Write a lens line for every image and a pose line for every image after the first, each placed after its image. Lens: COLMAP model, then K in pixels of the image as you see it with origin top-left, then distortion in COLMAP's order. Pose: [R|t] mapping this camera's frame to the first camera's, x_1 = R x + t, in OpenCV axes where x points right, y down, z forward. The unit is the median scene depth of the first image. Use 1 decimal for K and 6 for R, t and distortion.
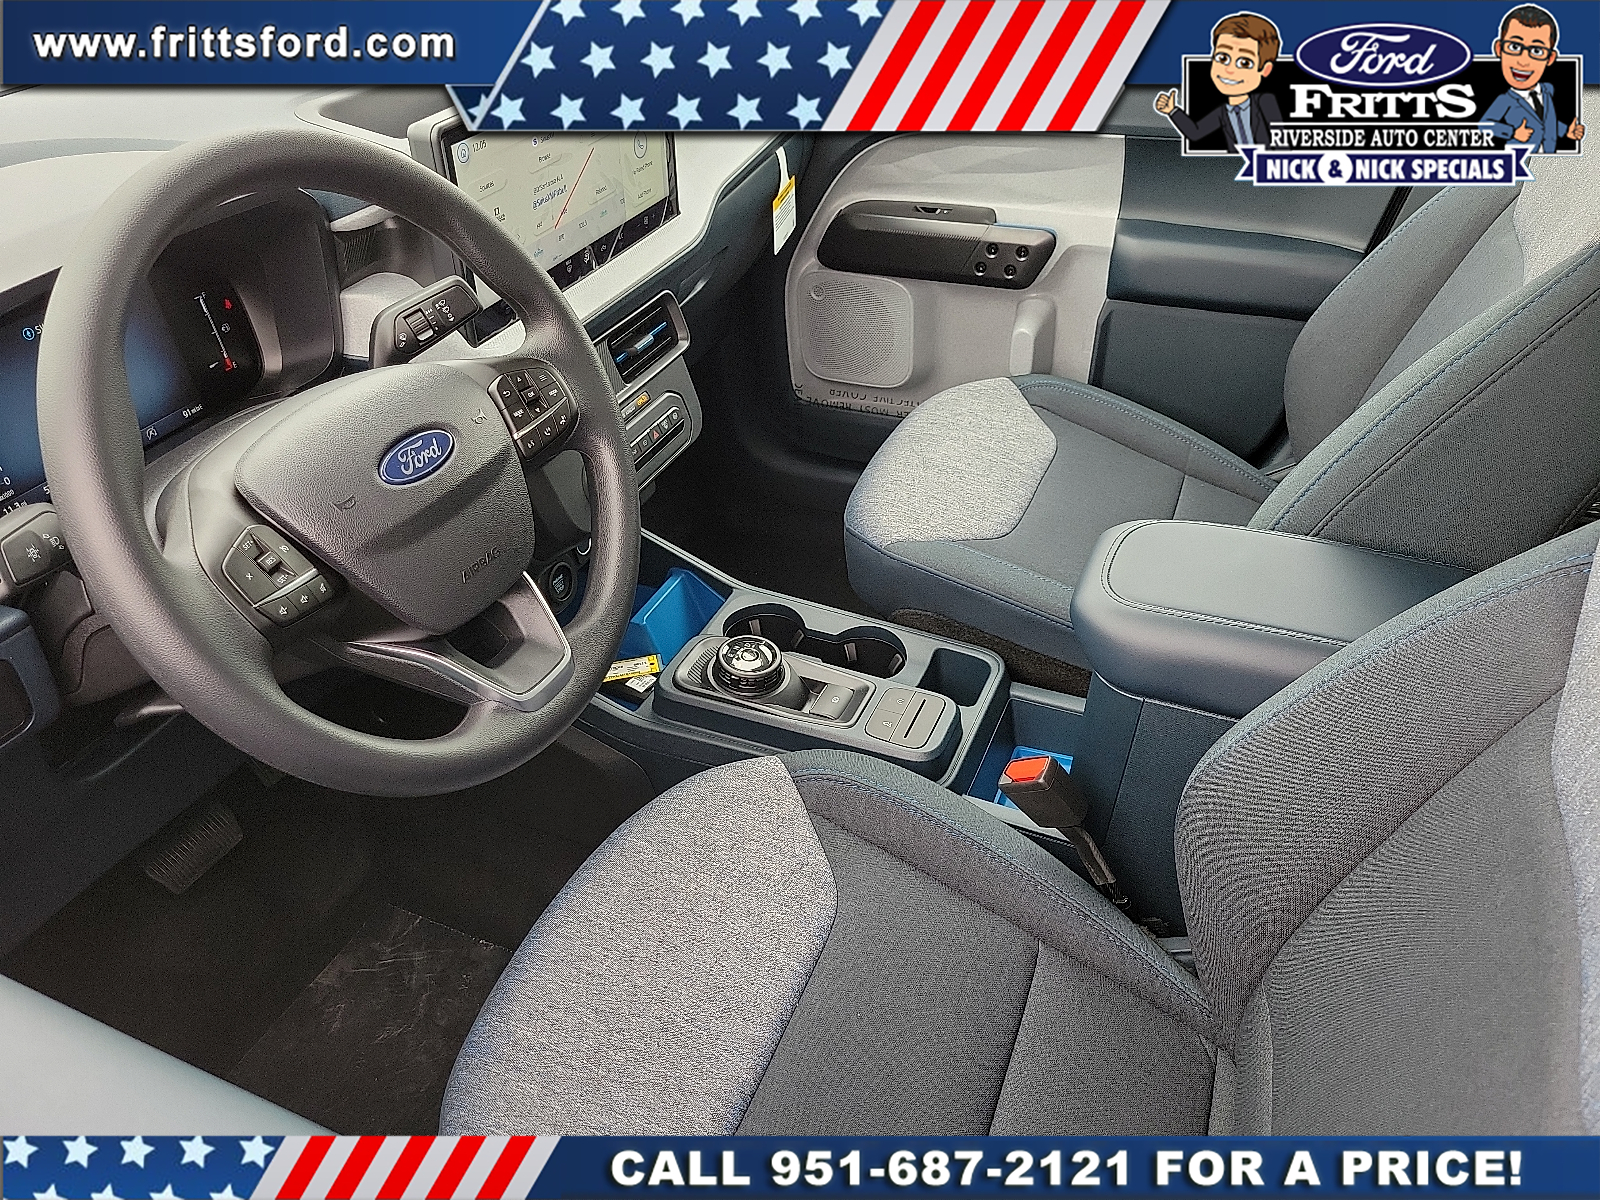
lens RADIAL K [[1213.5, 0, 789.0], [0, 1213.5, 593.1], [0, 0, 1]] dist [0.047032, -0.000156]
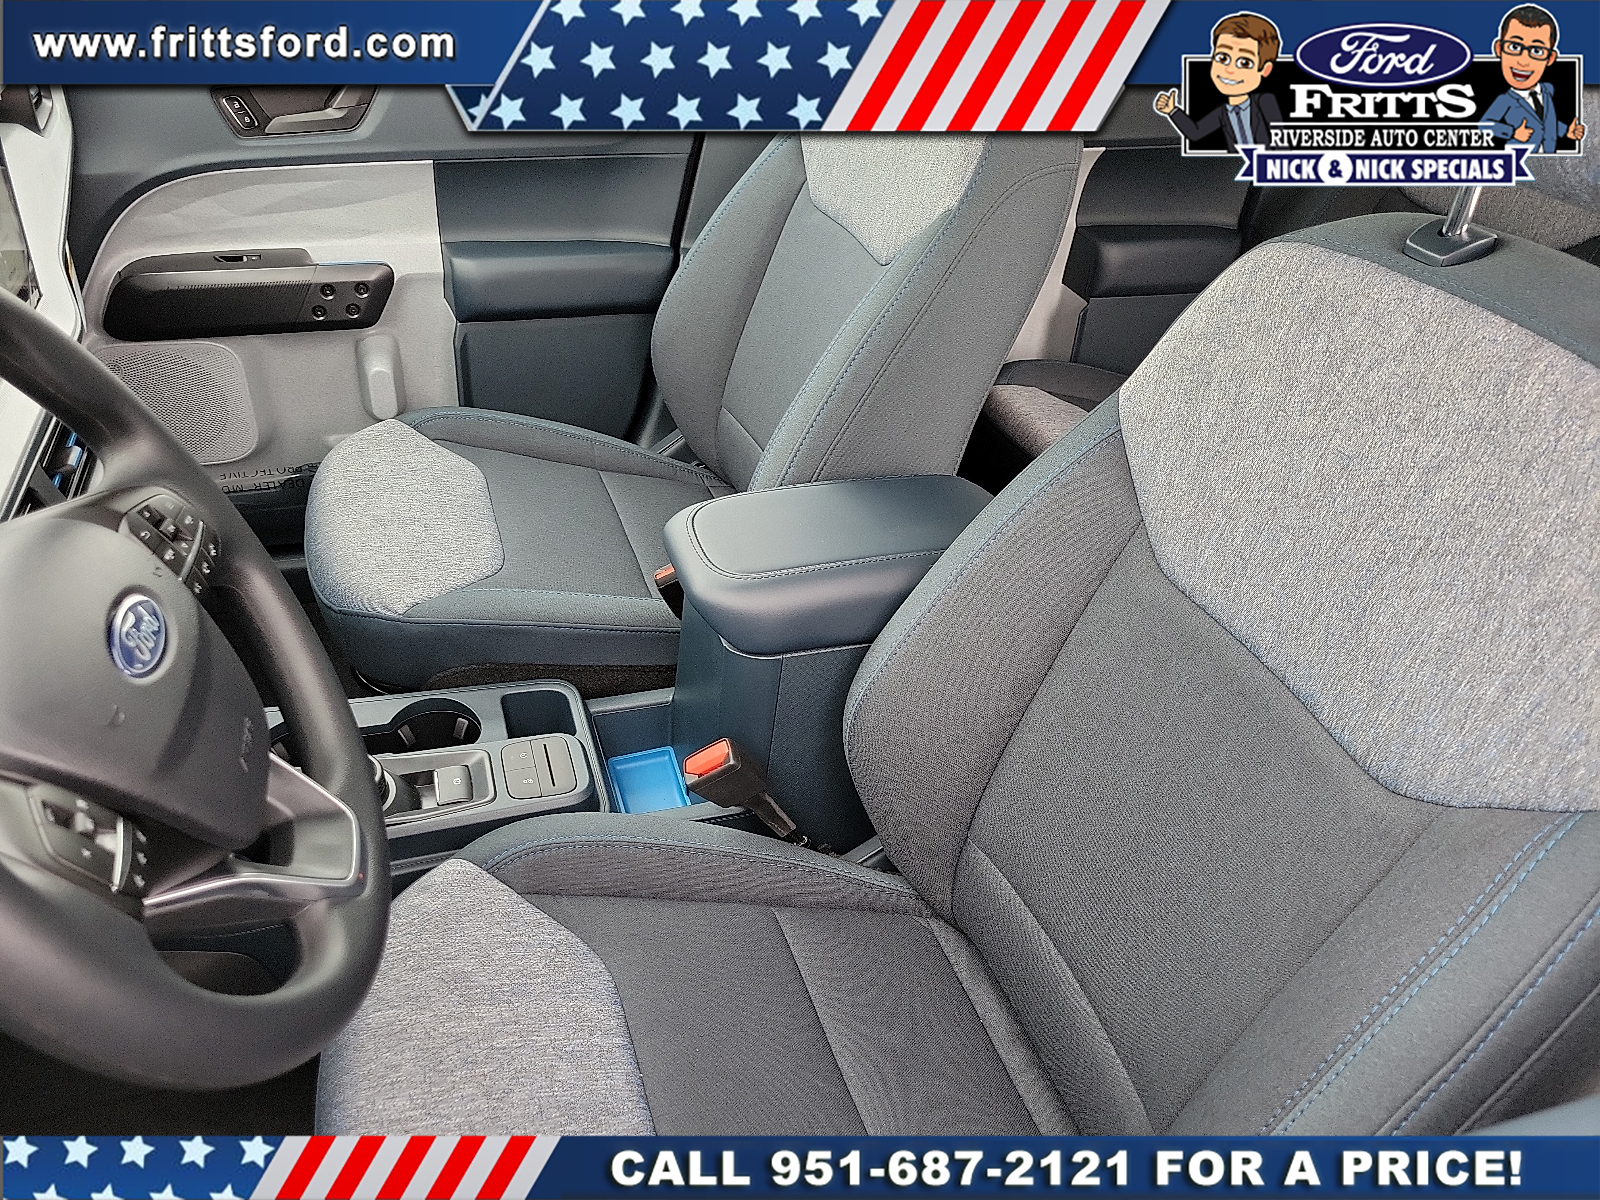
lens RADIAL K [[1213.5, 0, 789.0], [0, 1213.5, 593.1], [0, 0, 1]] dist [0.047032, -0.000156]
pose [[0.754338, -0.300872, 0.583481, -0.190021], [0.310968, 0.946517, 0.086045, -0.034188], [-0.578163, 0.116537, 0.807556, 0.066693]]
